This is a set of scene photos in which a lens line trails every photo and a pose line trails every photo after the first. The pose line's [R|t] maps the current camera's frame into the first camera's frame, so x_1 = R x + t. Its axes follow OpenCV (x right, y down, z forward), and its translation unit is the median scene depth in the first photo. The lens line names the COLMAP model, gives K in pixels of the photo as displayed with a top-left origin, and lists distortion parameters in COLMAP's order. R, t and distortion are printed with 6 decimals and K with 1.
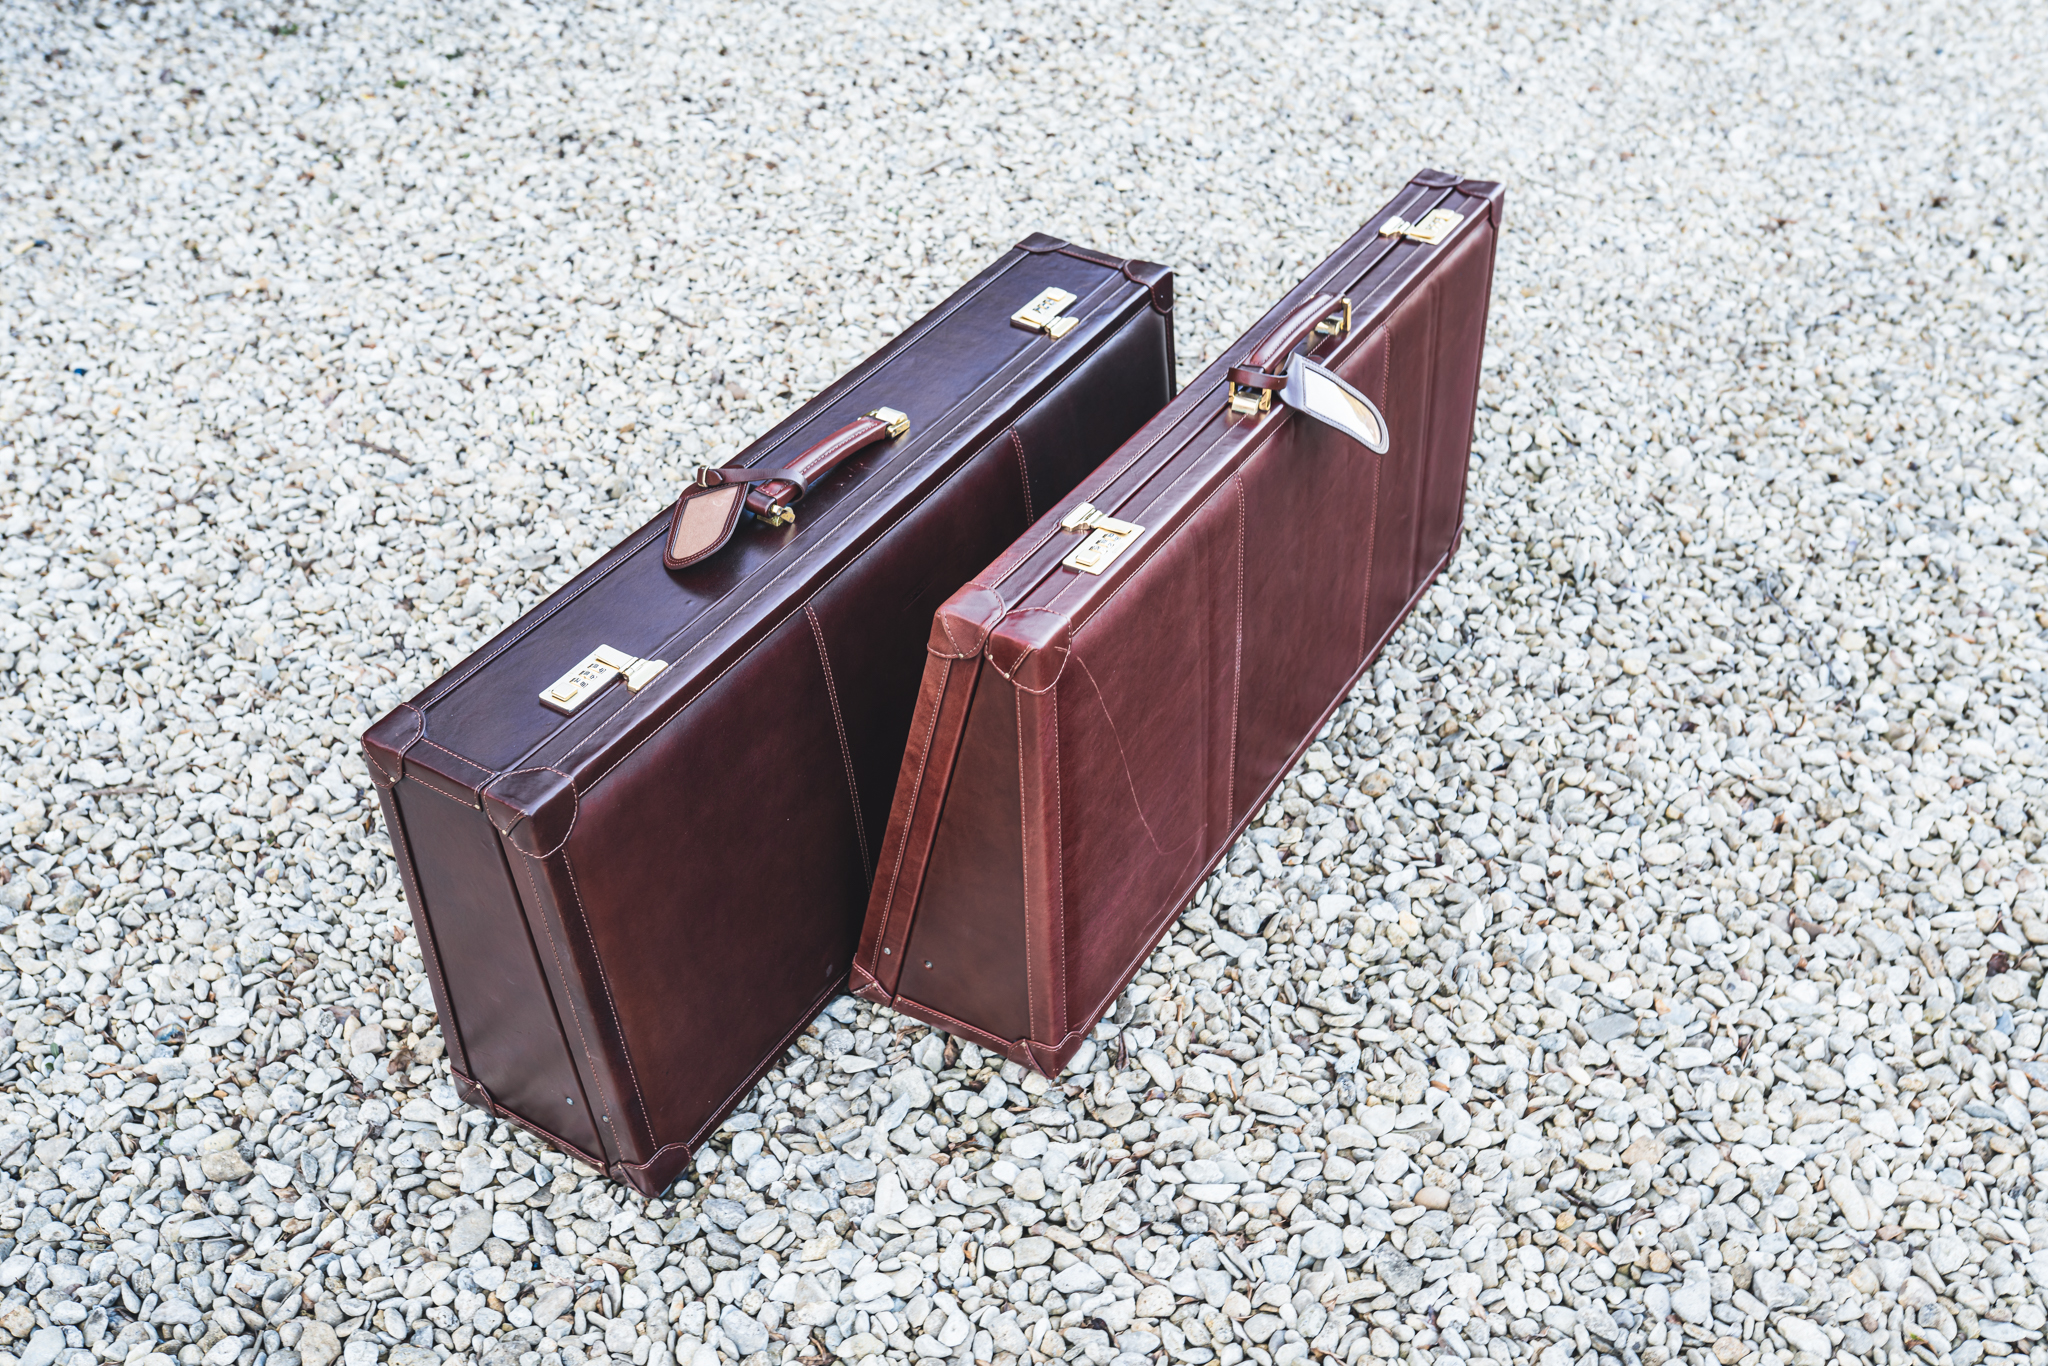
lens RADIAL K [[1993.7, 0, 1027.1], [0, 1993.7, 649.8], [0, 0, 1]] dist [-0.068310, 0.101486]
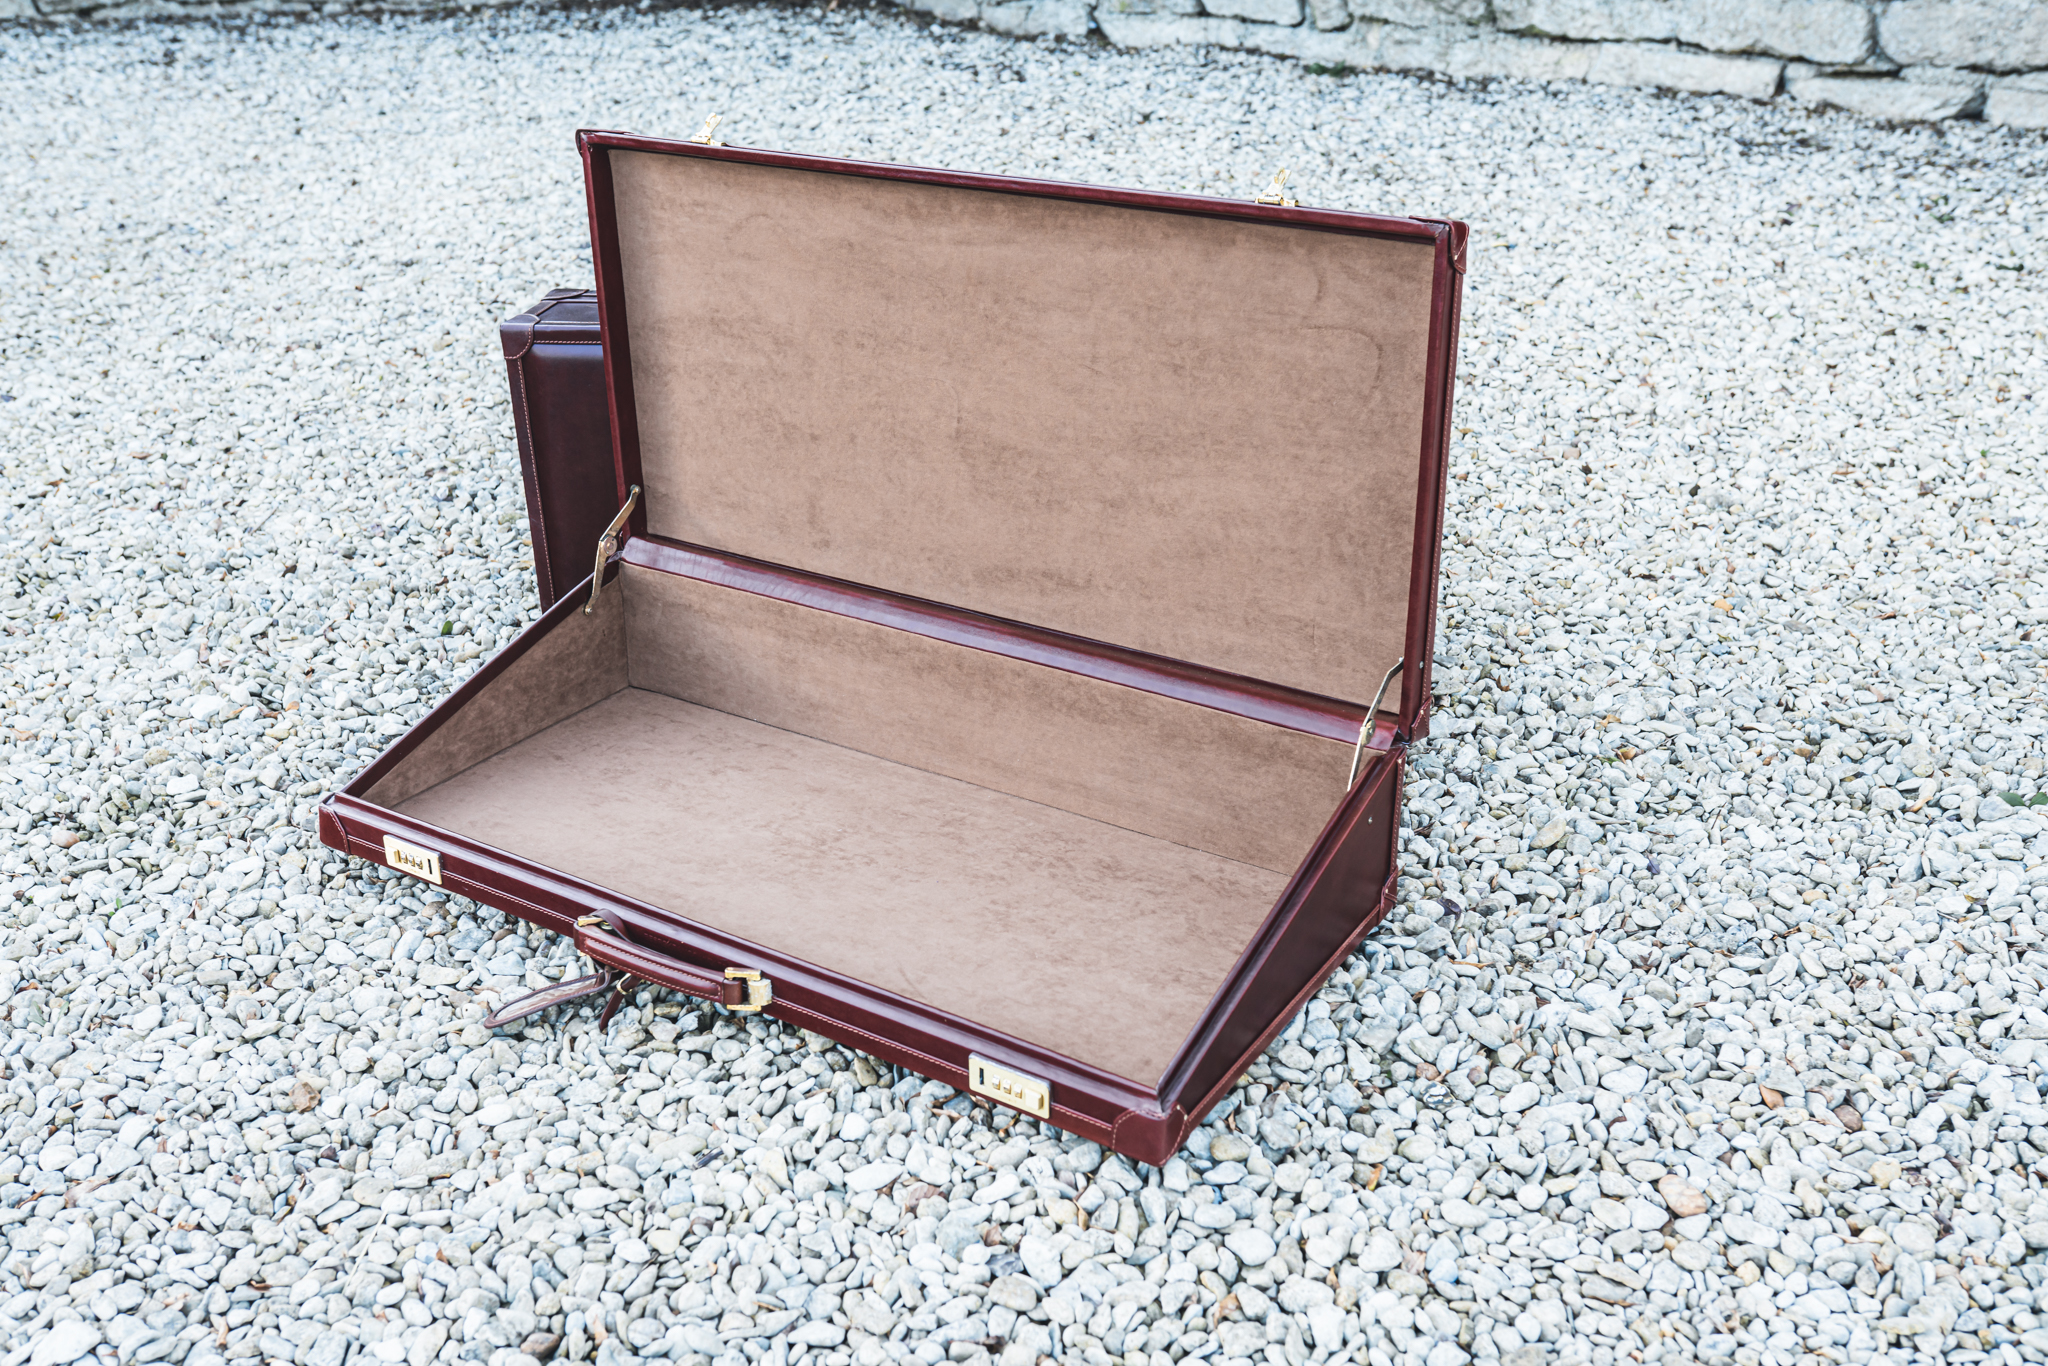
lens RADIAL K [[2004.0, 0, 1024.0], [0, 2004.0, 683.0], [0, 0, 1]] dist [-0.060686, 0.096666]
pose [[0.246399, 0.423325, -0.871828, 1.262842], [-0.547277, 0.803188, 0.235323, -0.192059], [0.799860, 0.419148, 0.429581, 0.507881]]
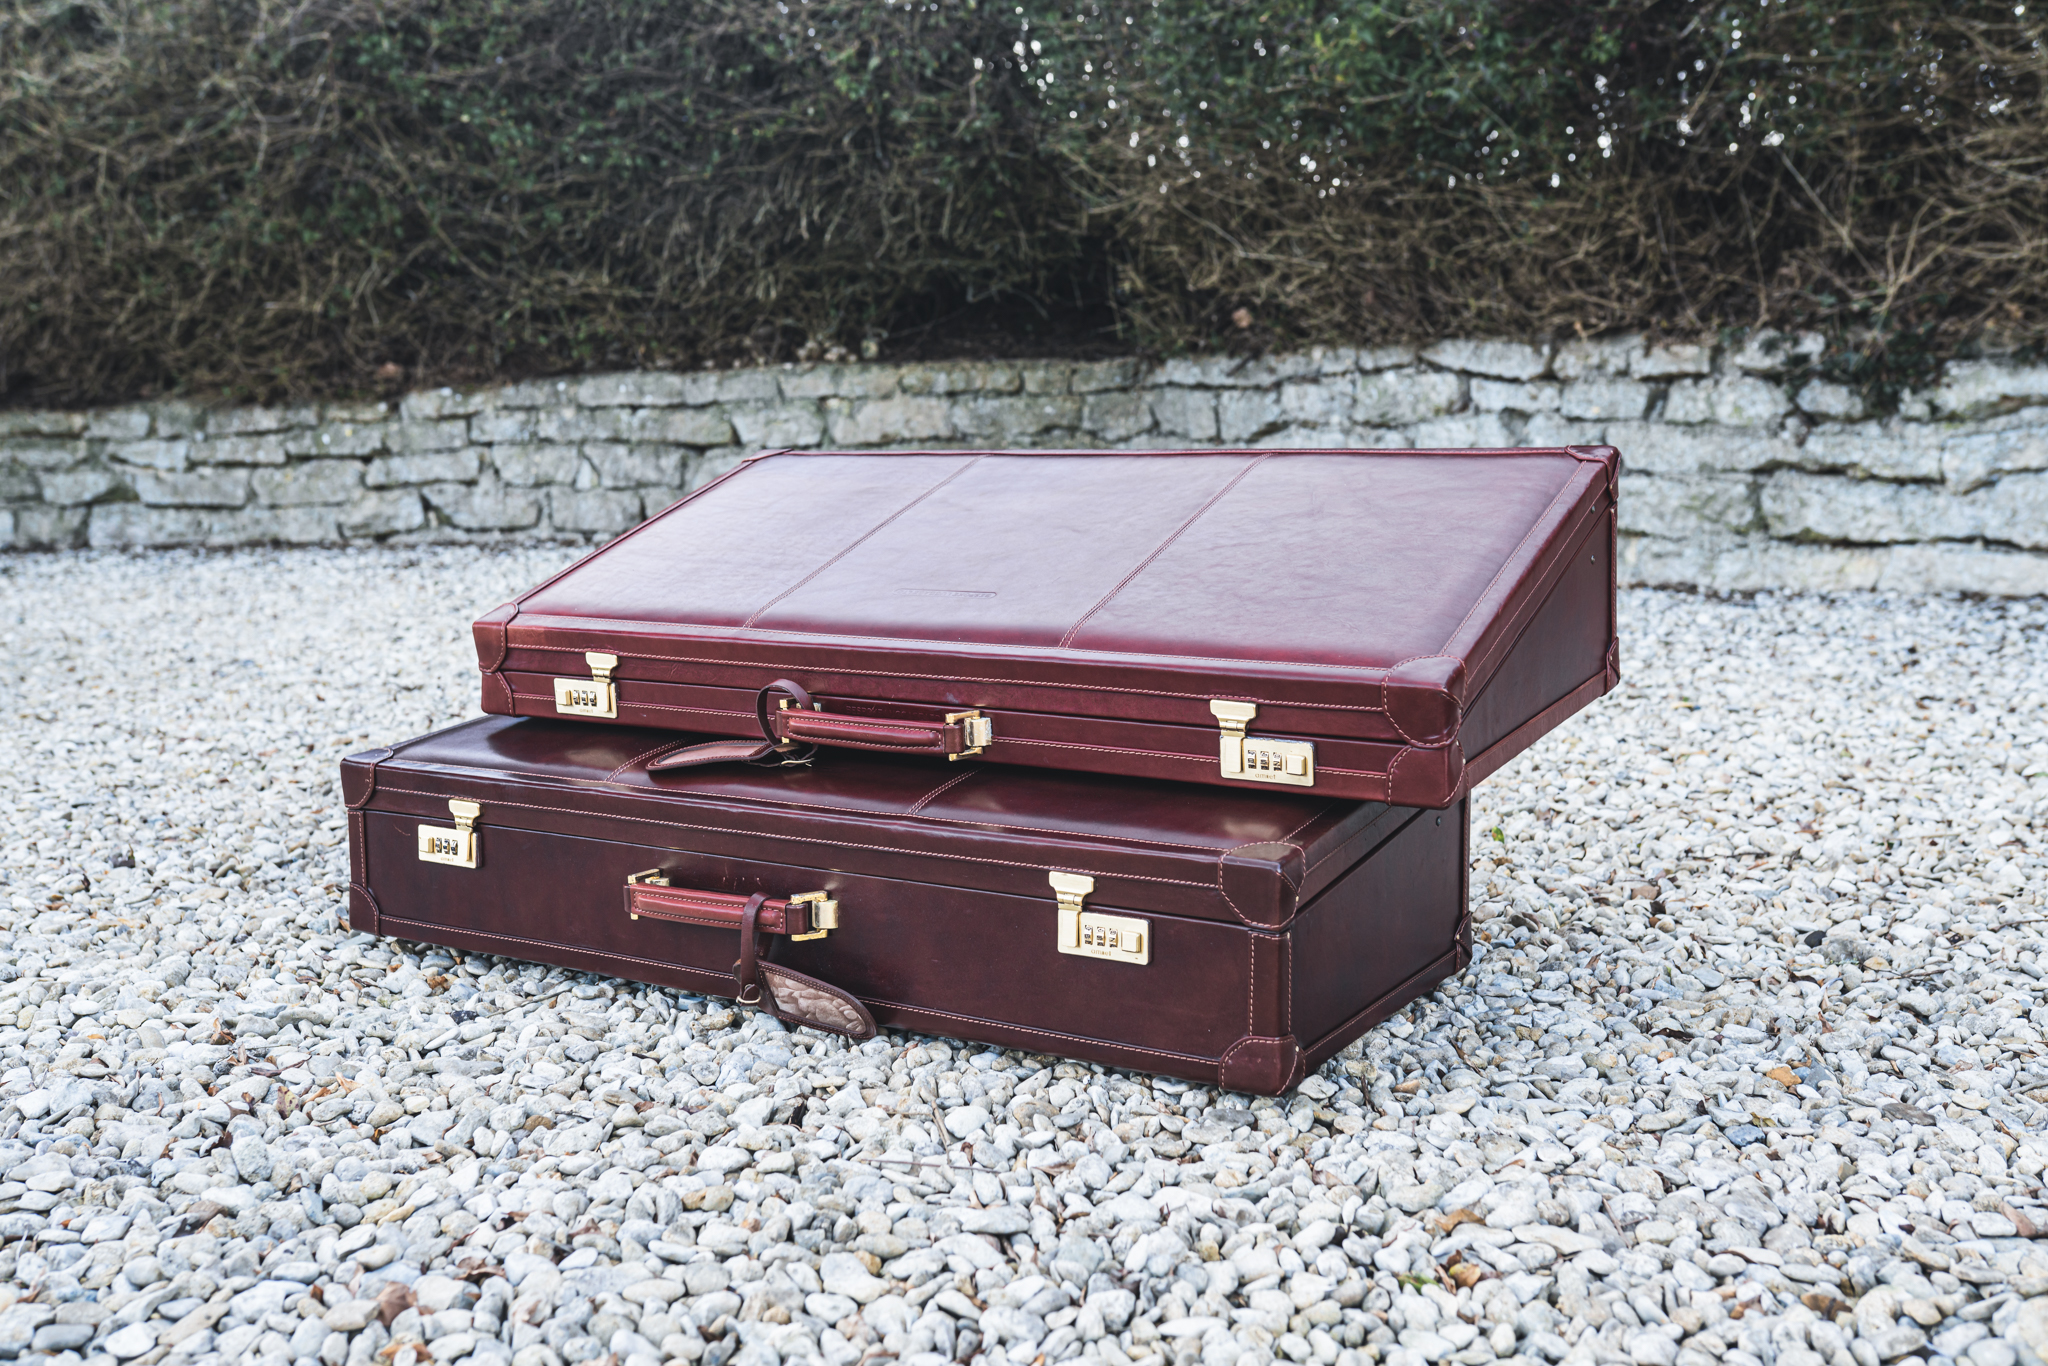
lens RADIAL K [[1993.7, 0, 1027.1], [0, 1993.7, 649.8], [0, 0, 1]] dist [-0.068310, 0.101486]
pose [[0.027880, 0.114317, -0.993053, 0.898974], [-0.567983, 0.819301, 0.078369, -0.205956], [0.822568, 0.561852, 0.087772, 1.077599]]
